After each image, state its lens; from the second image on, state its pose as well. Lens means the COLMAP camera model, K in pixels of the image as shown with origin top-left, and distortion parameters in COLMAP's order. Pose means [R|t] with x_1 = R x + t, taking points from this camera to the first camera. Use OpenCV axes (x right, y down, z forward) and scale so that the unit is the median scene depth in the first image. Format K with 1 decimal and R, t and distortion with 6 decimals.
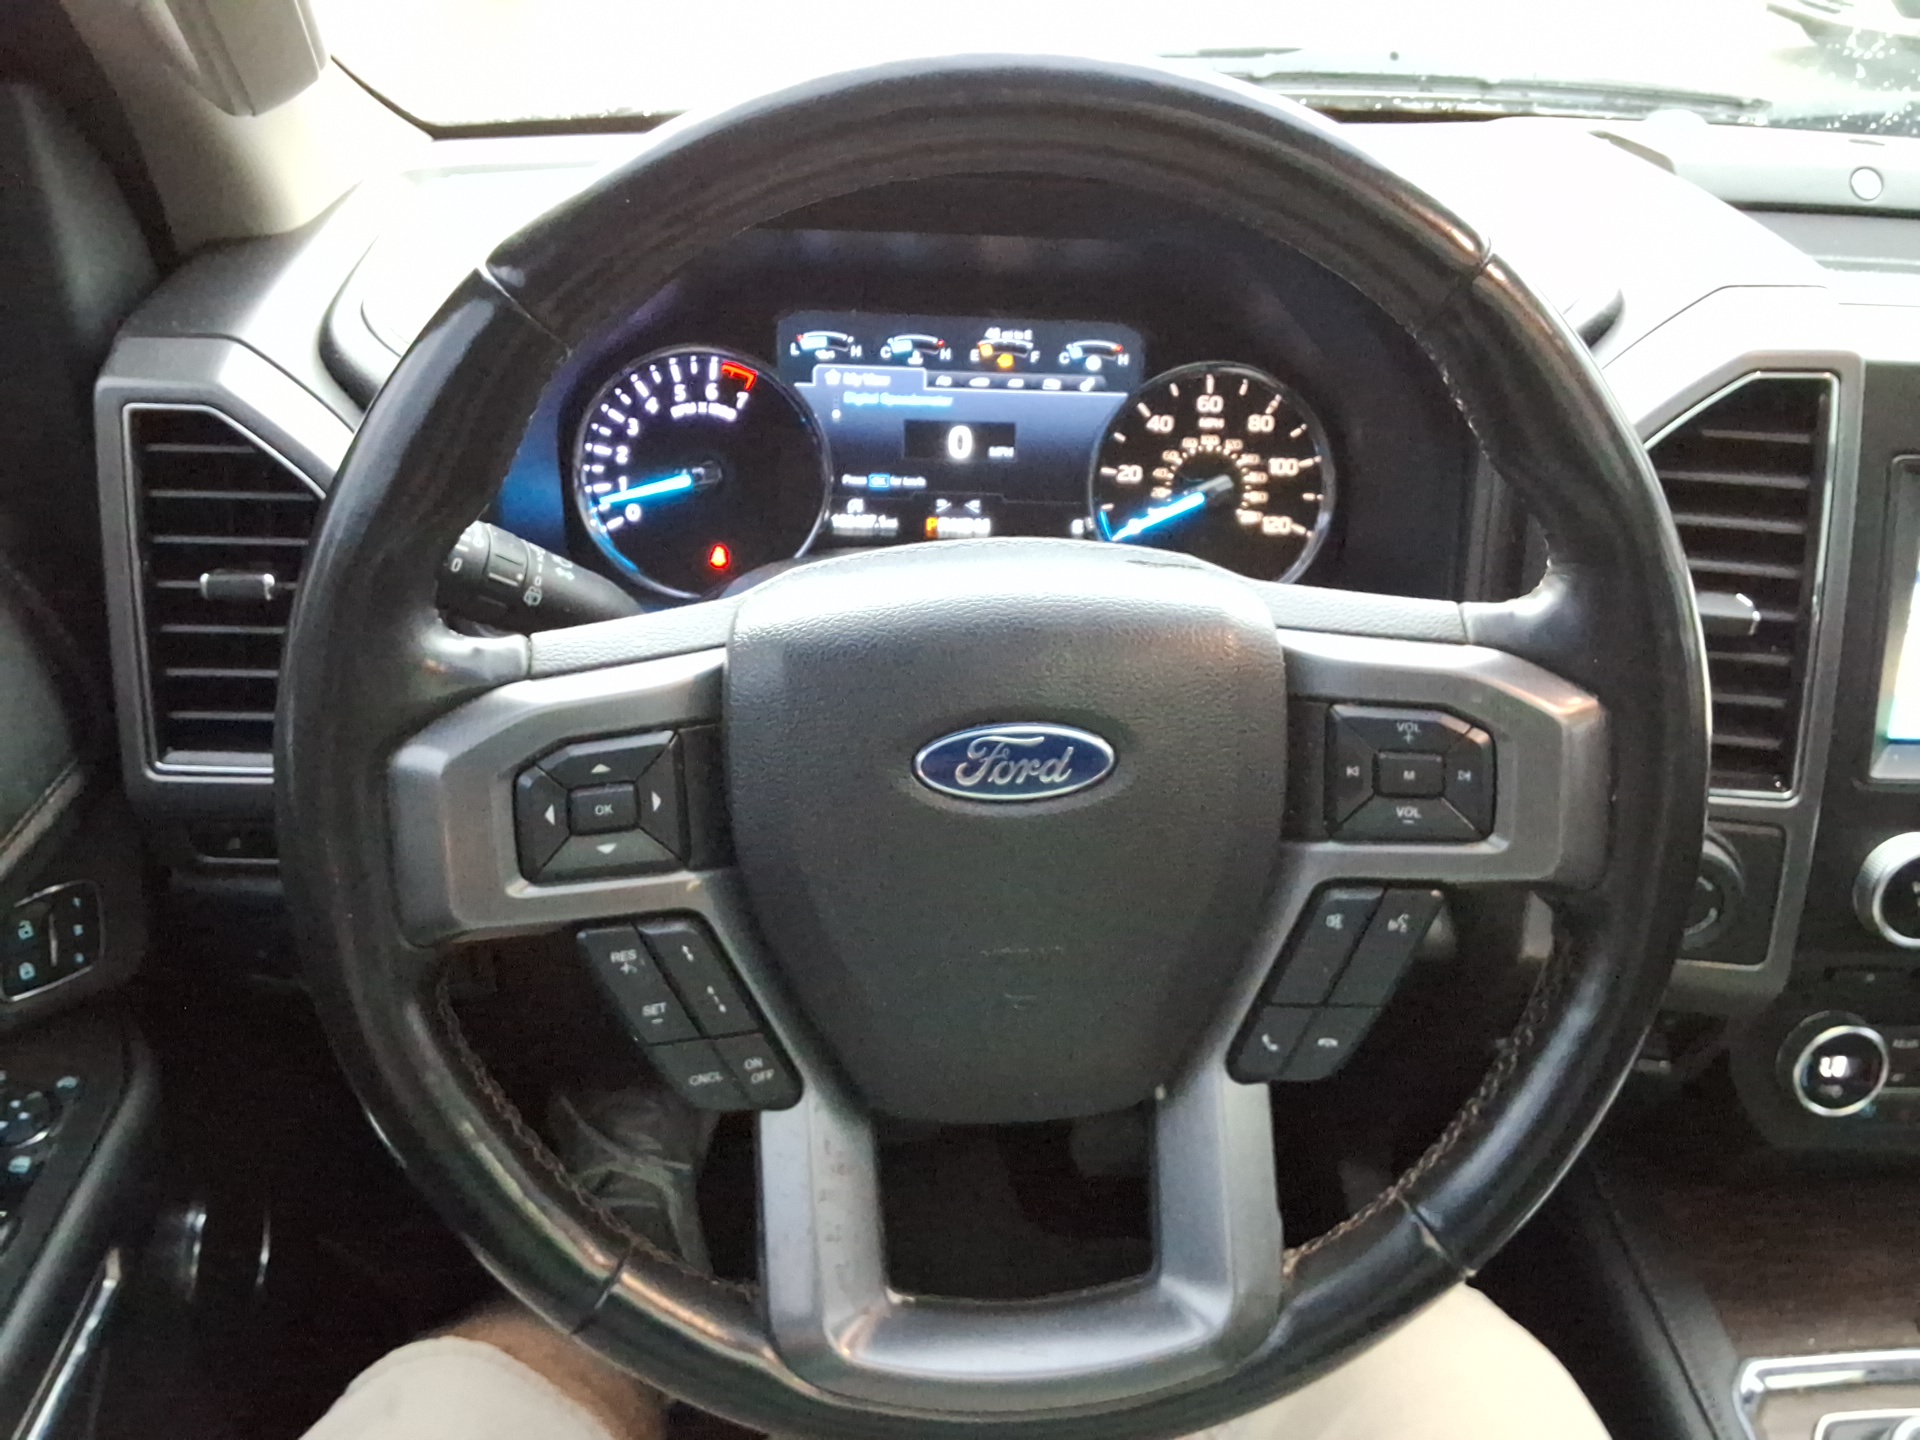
lens RADIAL K [[1541.1, 0, 965.0], [0, 1541.1, 696.0], [0, 0, 1]] dist [0.083818, -0.127443]
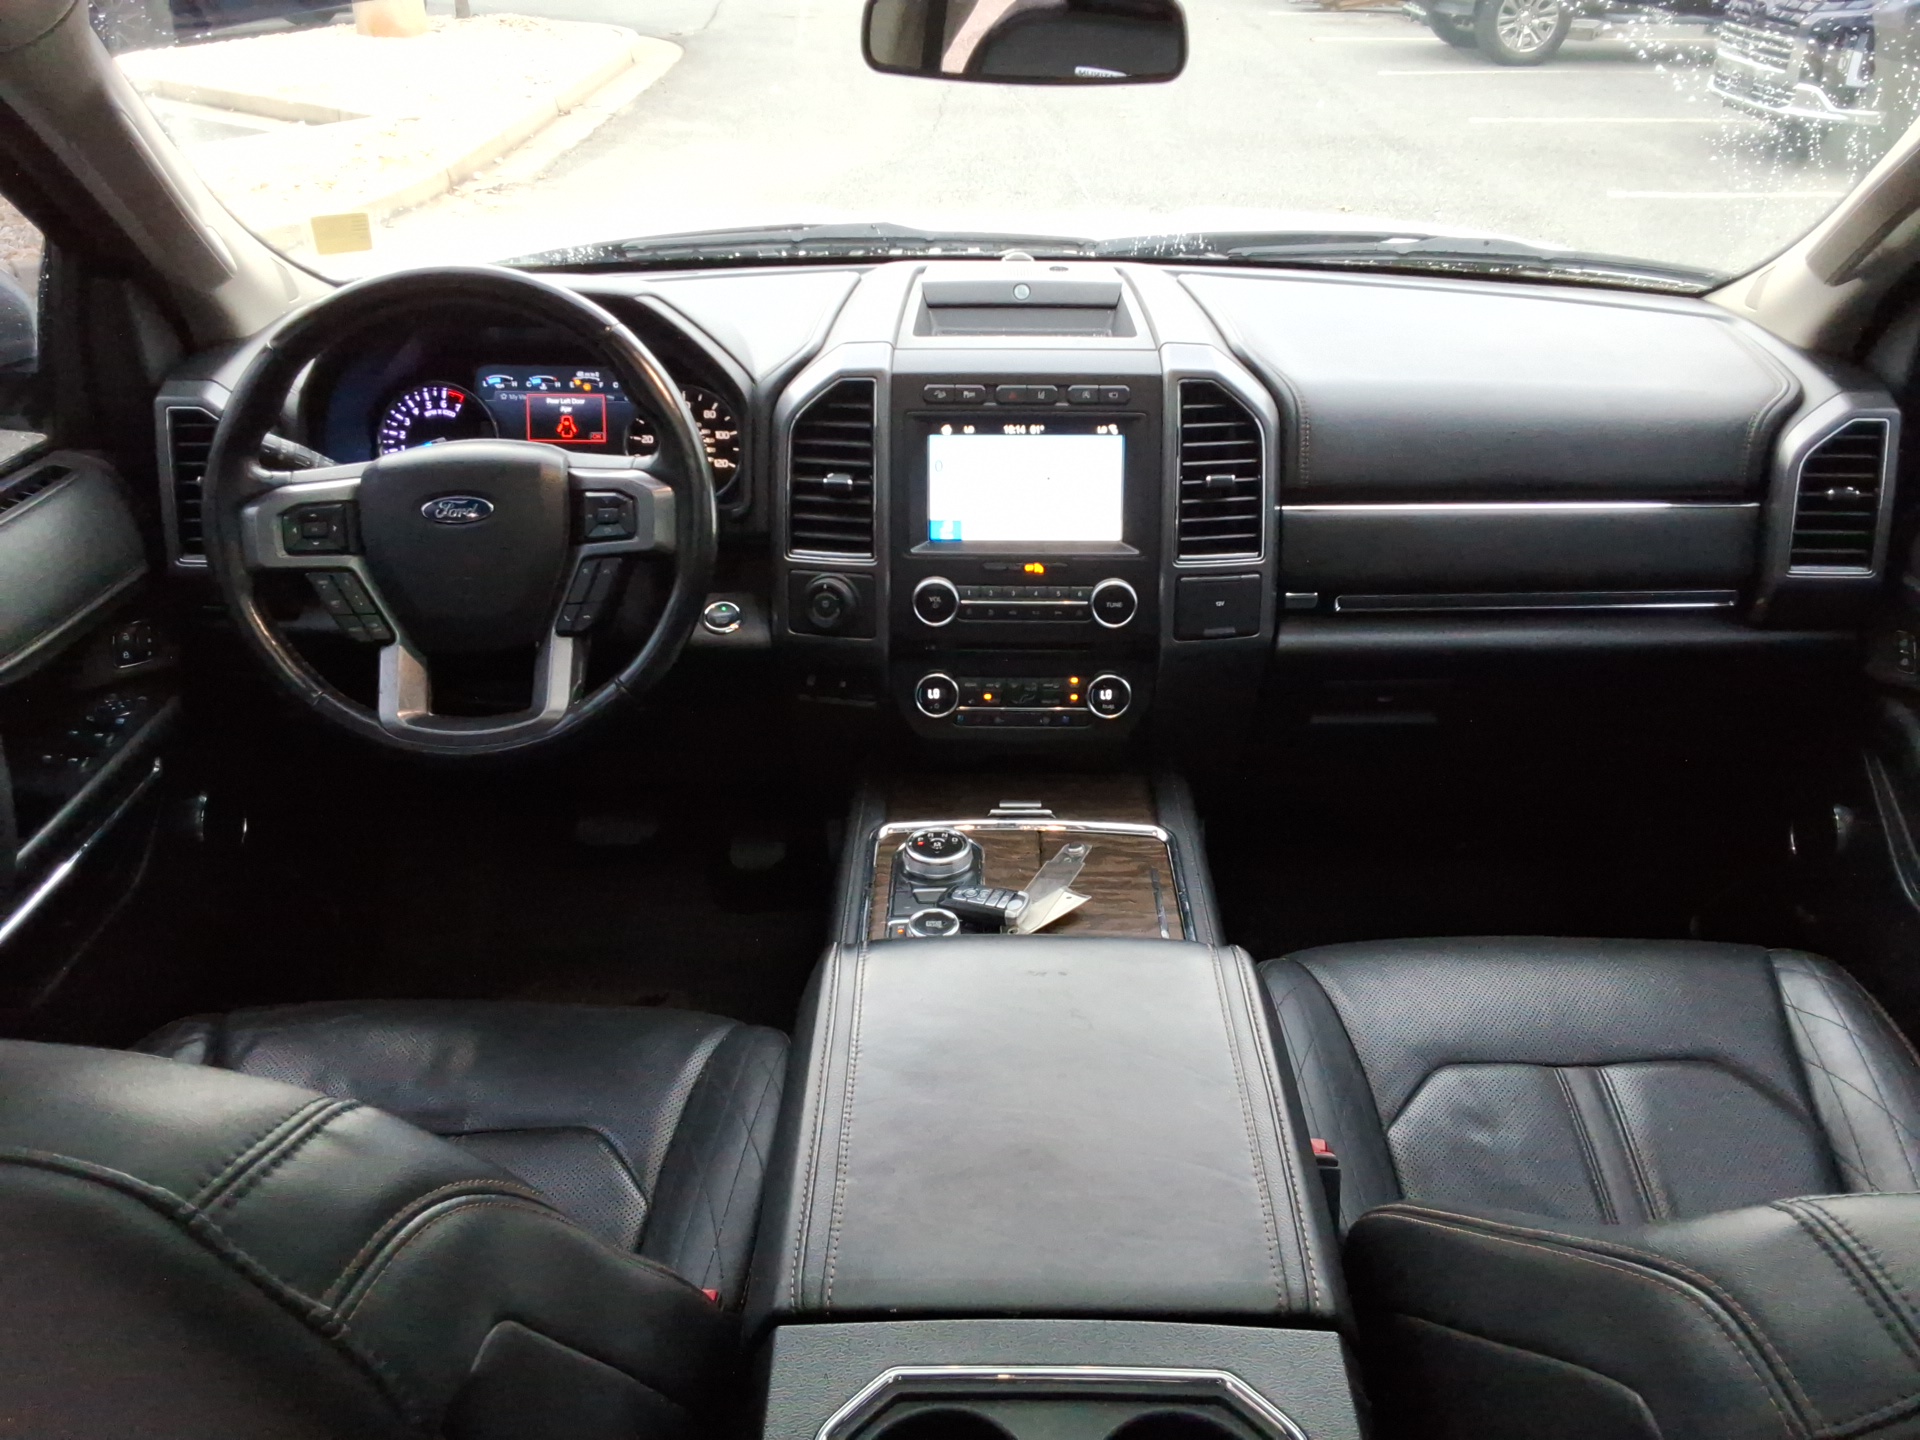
lens RADIAL K [[1541.1, 0, 983.2], [0, 1541.1, 693.0], [0, 0, 1]] dist [0.083818, -0.127443]
pose [[0.998060, -0.018015, -0.059590, 0.698668], [0.014495, 0.998154, -0.058980, 0.337344], [0.060542, 0.058002, 0.996479, -1.066304]]
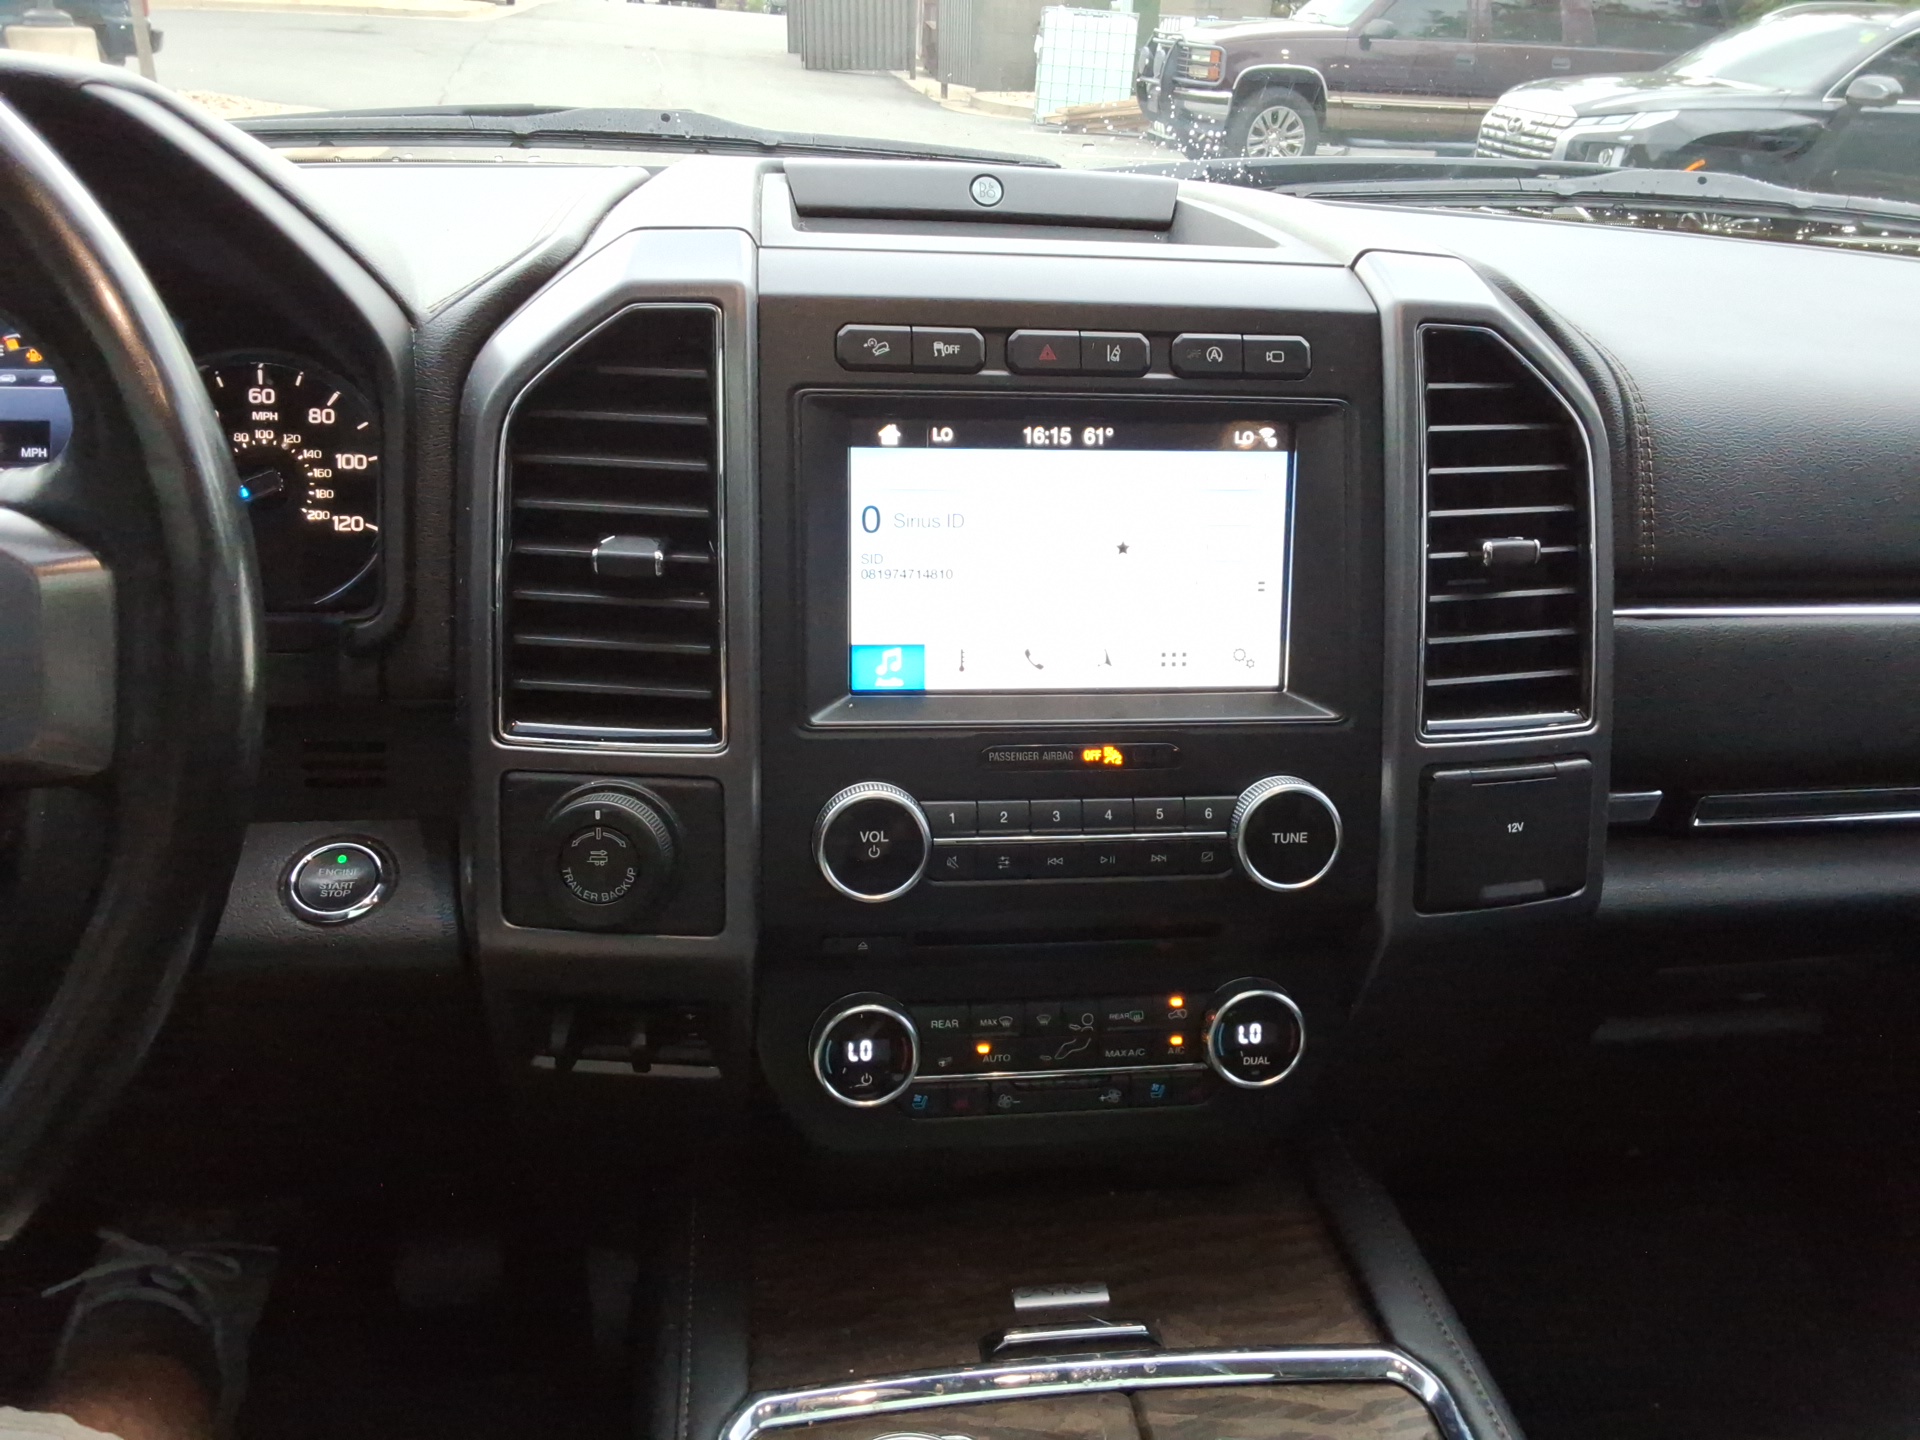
lens RADIAL K [[1541.1, 0, 997.6], [0, 1541.1, 689.0], [0, 0, 1]] dist [0.083818, -0.127443]
pose [[0.993113, -0.038166, 0.110766, 0.503652], [0.052252, 0.990501, -0.127189, 0.133882], [-0.104859, 0.132100, 0.985674, 0.048835]]
